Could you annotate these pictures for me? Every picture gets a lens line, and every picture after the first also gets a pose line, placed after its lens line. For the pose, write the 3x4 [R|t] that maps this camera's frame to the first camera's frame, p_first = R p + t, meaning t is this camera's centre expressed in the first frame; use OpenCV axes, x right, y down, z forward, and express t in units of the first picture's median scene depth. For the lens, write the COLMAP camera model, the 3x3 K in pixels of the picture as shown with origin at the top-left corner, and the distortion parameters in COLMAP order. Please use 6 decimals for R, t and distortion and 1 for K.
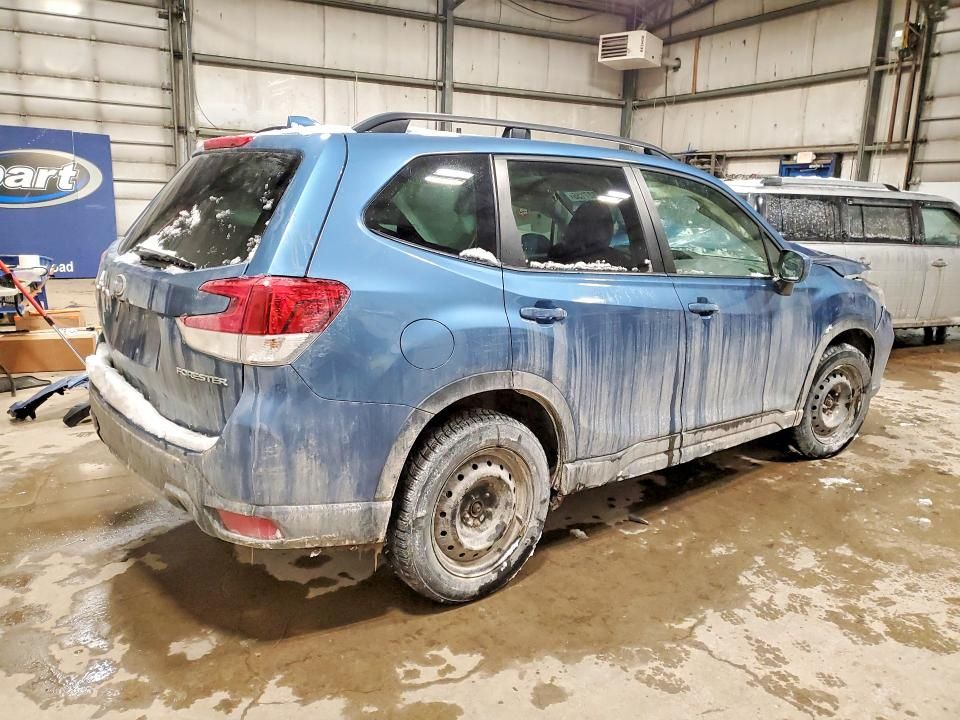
lens RADIAL K [[725.3, 0, 479.8], [0, 725.3, 359.6], [0, 0, 1]] dist [0.025560, -0.000229]
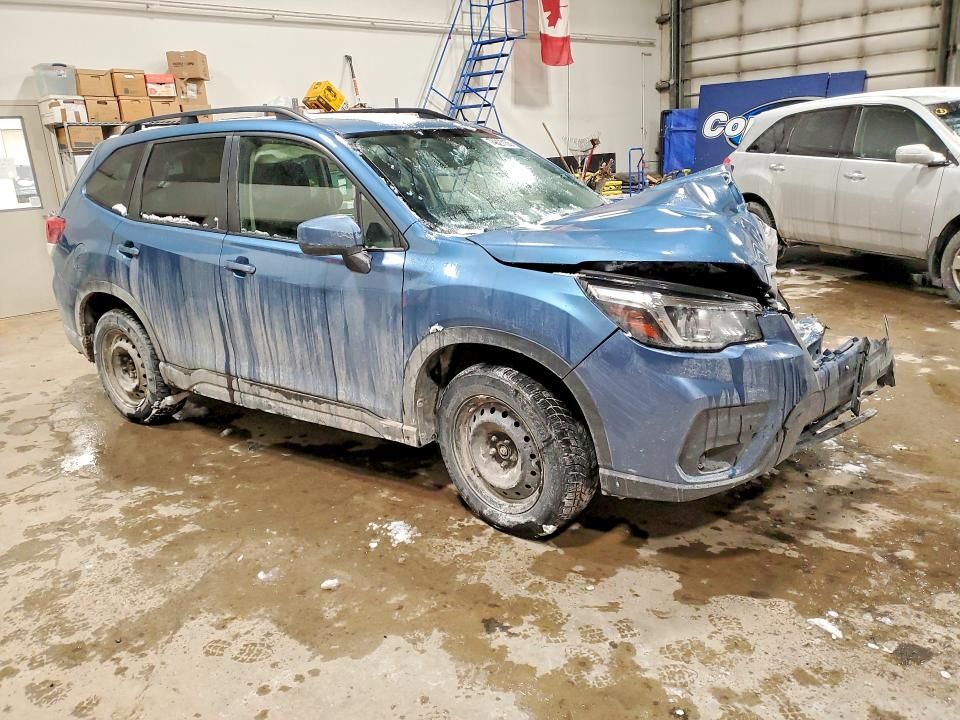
lens RADIAL K [[725.3, 0, 480.7], [0, 725.3, 358.9], [0, 0, 1]] dist [0.025560, -0.000229]
pose [[0.274789, 0.225200, -0.934760, 1.387177], [-0.143352, 0.970914, 0.191769, -0.189588], [0.950758, 0.081304, 0.299080, 1.004510]]
